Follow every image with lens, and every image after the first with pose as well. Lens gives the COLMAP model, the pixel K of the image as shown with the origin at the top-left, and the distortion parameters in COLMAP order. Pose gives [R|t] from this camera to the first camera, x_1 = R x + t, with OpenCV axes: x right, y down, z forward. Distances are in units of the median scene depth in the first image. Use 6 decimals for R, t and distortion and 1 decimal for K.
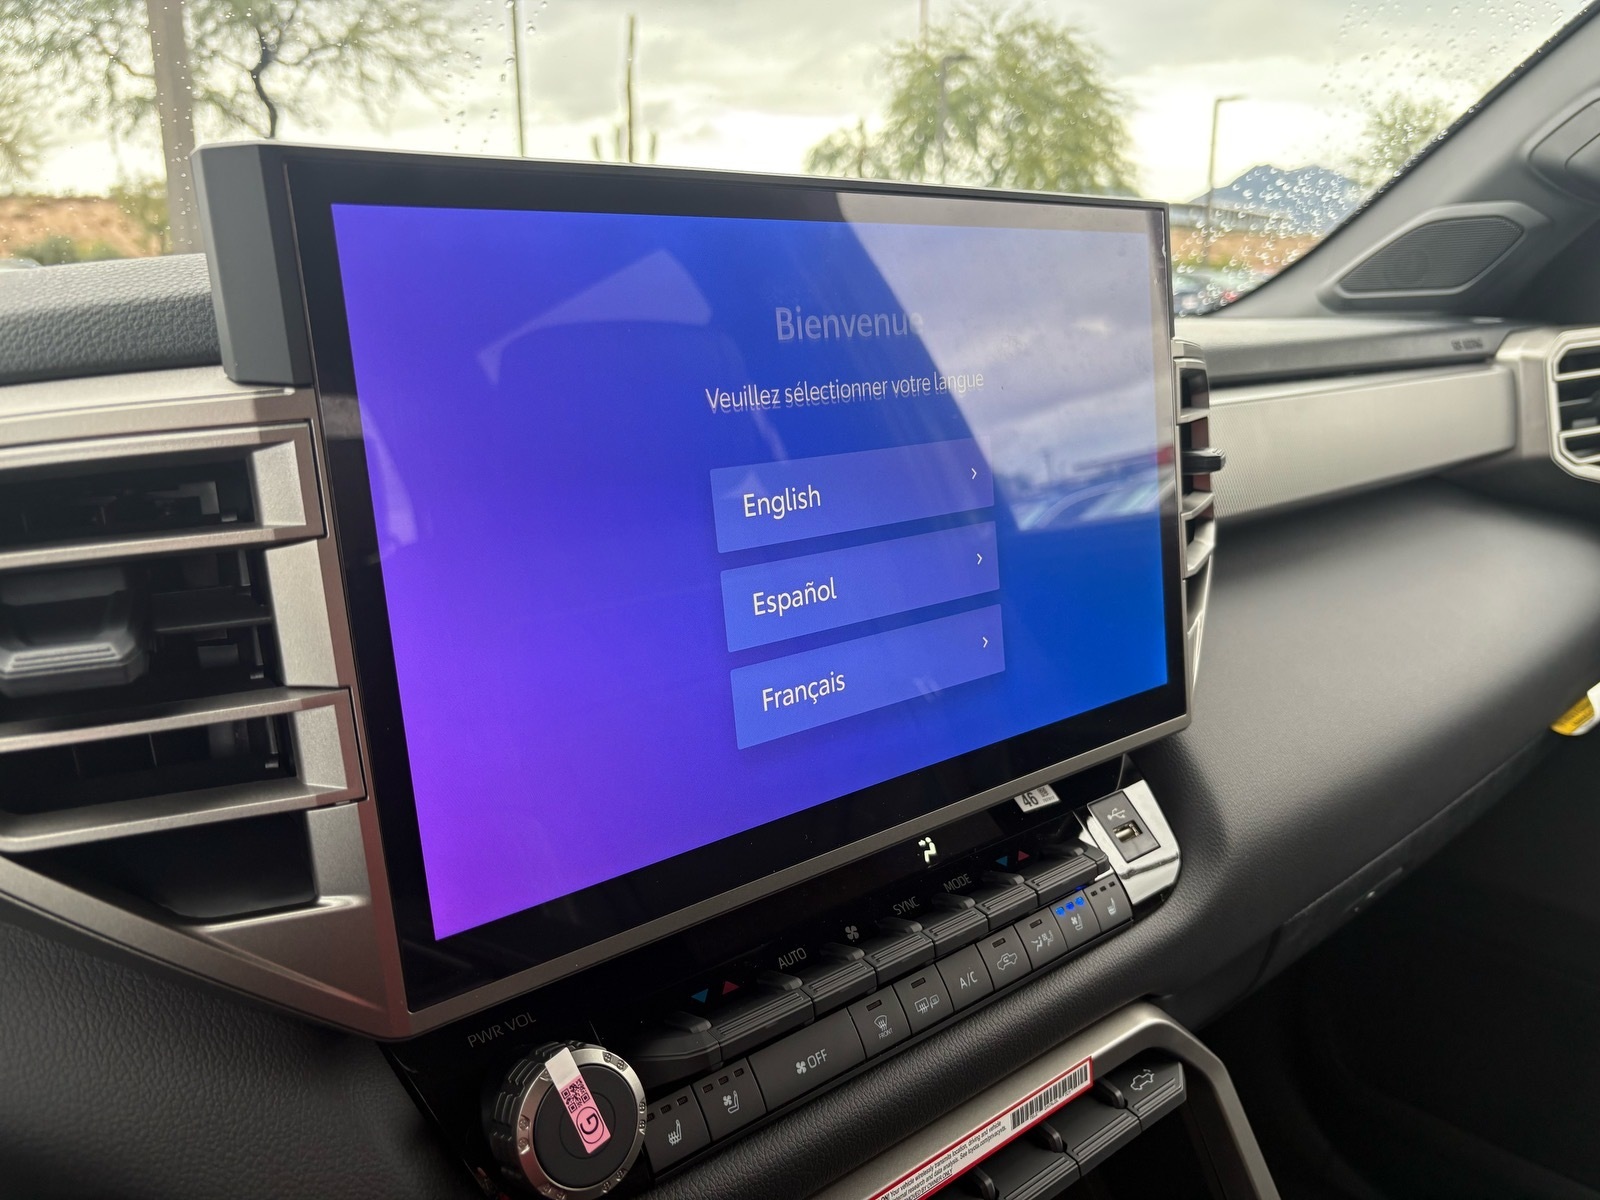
lens RADIAL K [[1235.4, 0, 802.7], [0, 1235.4, 604.9], [0, 0, 1]] dist [0.050396, -0.067525]
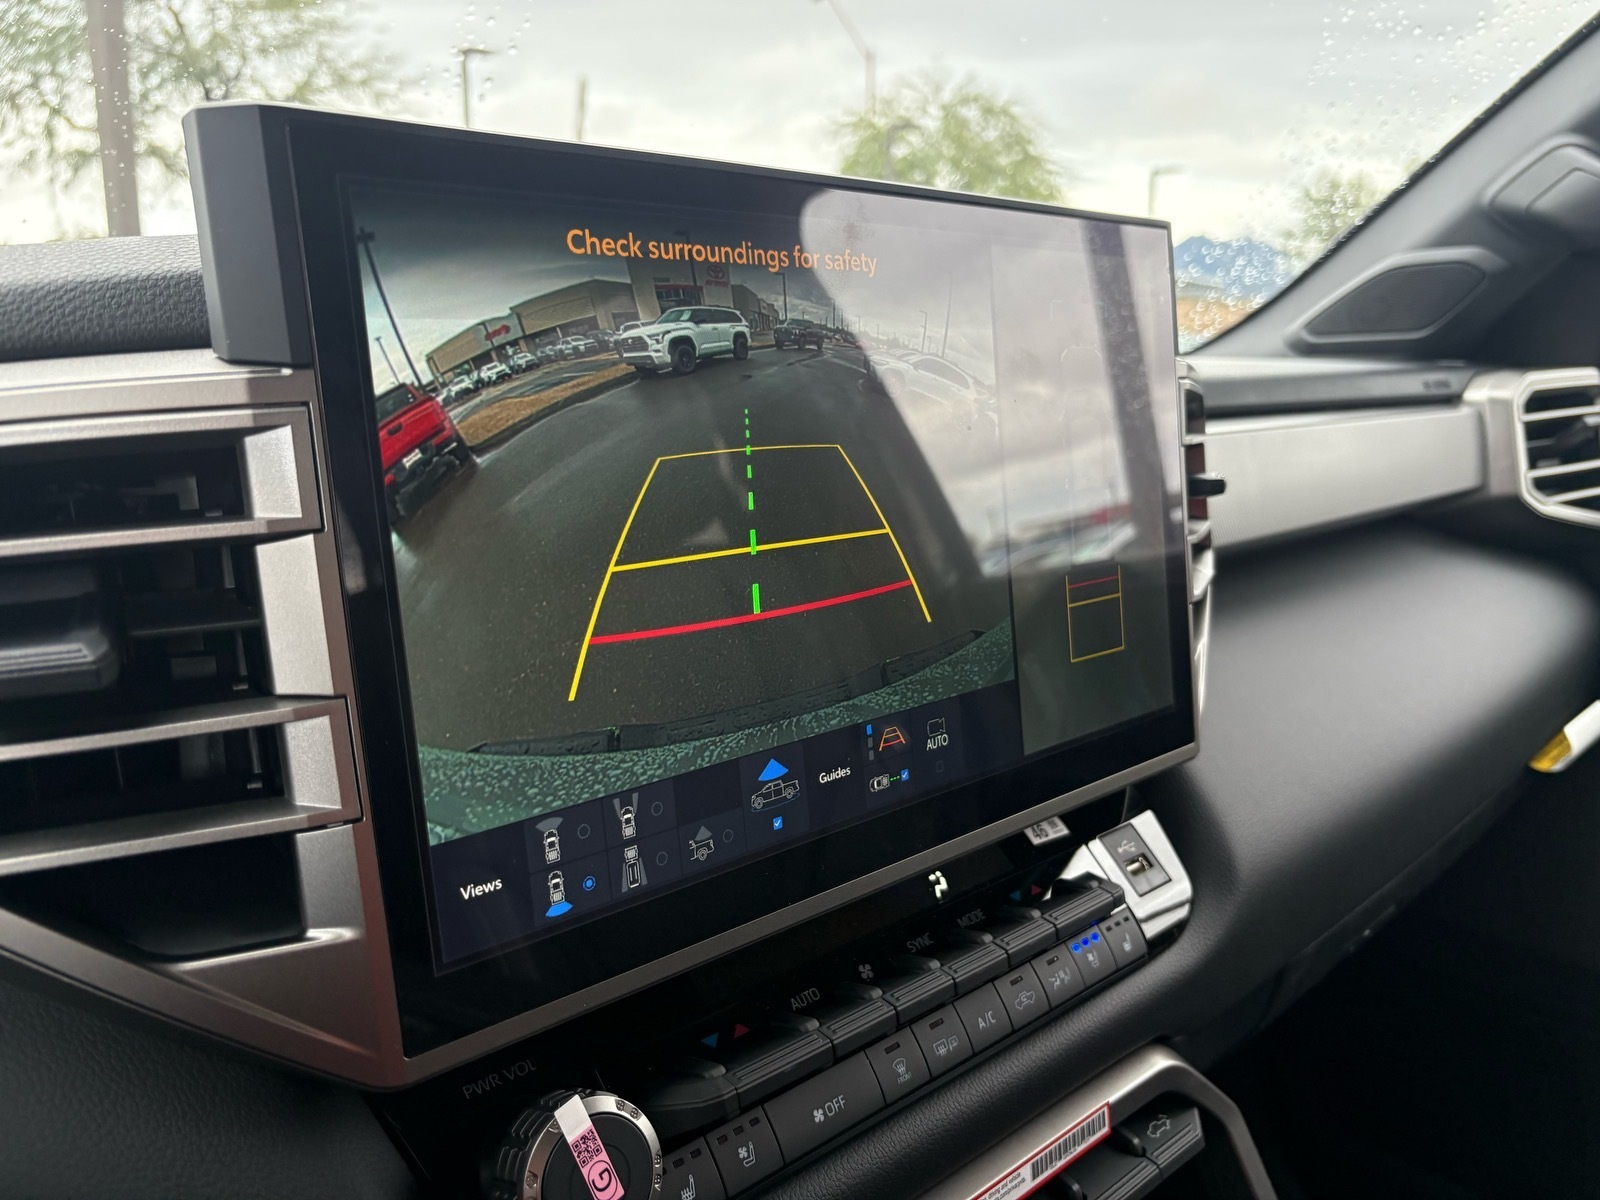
lens RADIAL K [[1239.5, 0, 814.7], [0, 1239.5, 605.0], [0, 0, 1]] dist [0.039025, -0.051944]
pose [[0.998734, -0.001242, 0.050285, -0.053027], [0.003558, 0.998935, -0.045995, 0.033981], [-0.050174, 0.046116, 0.997675, 0.052966]]
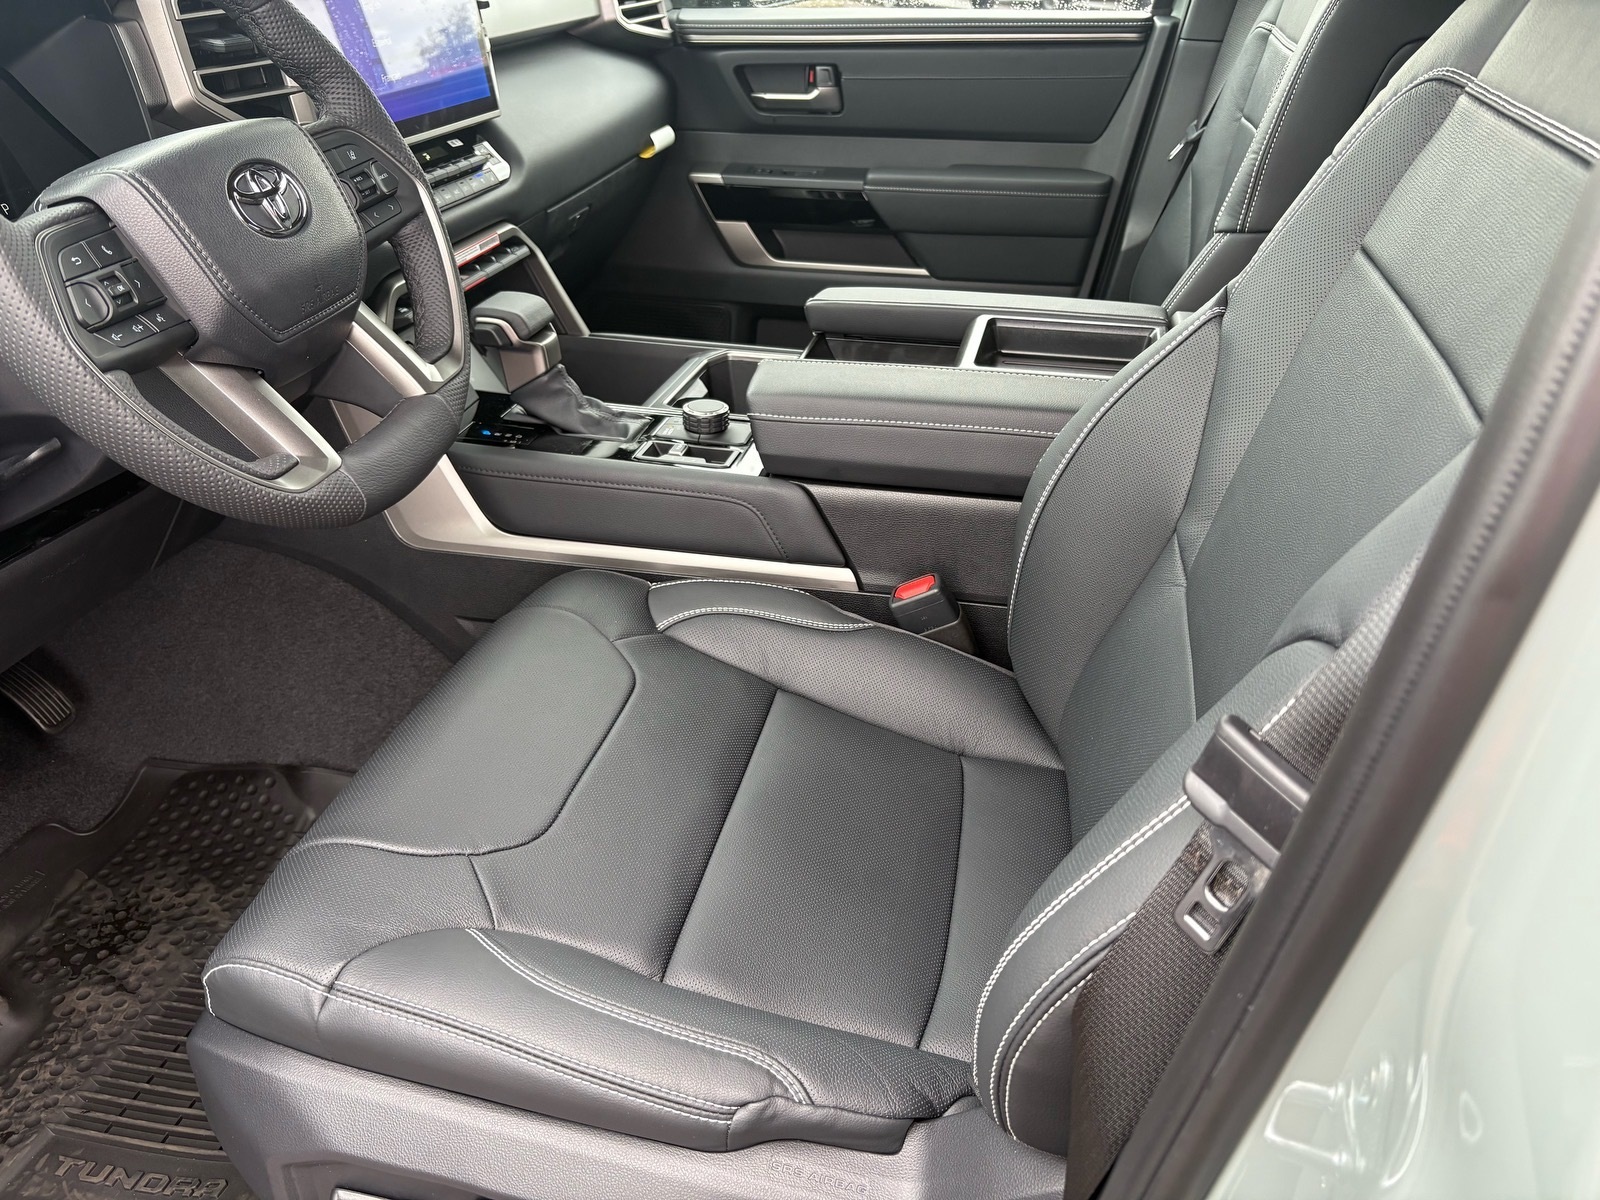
lens RADIAL K [[1239.5, 0, 814.7], [0, 1239.5, 605.0], [0, 0, 1]] dist [0.039025, -0.051944]
pose [[0.796918, -0.285189, 0.532530, -1.193112], [0.143282, 0.945625, 0.291998, 0.561404], [-0.586849, -0.156396, 0.794449, -2.280908]]
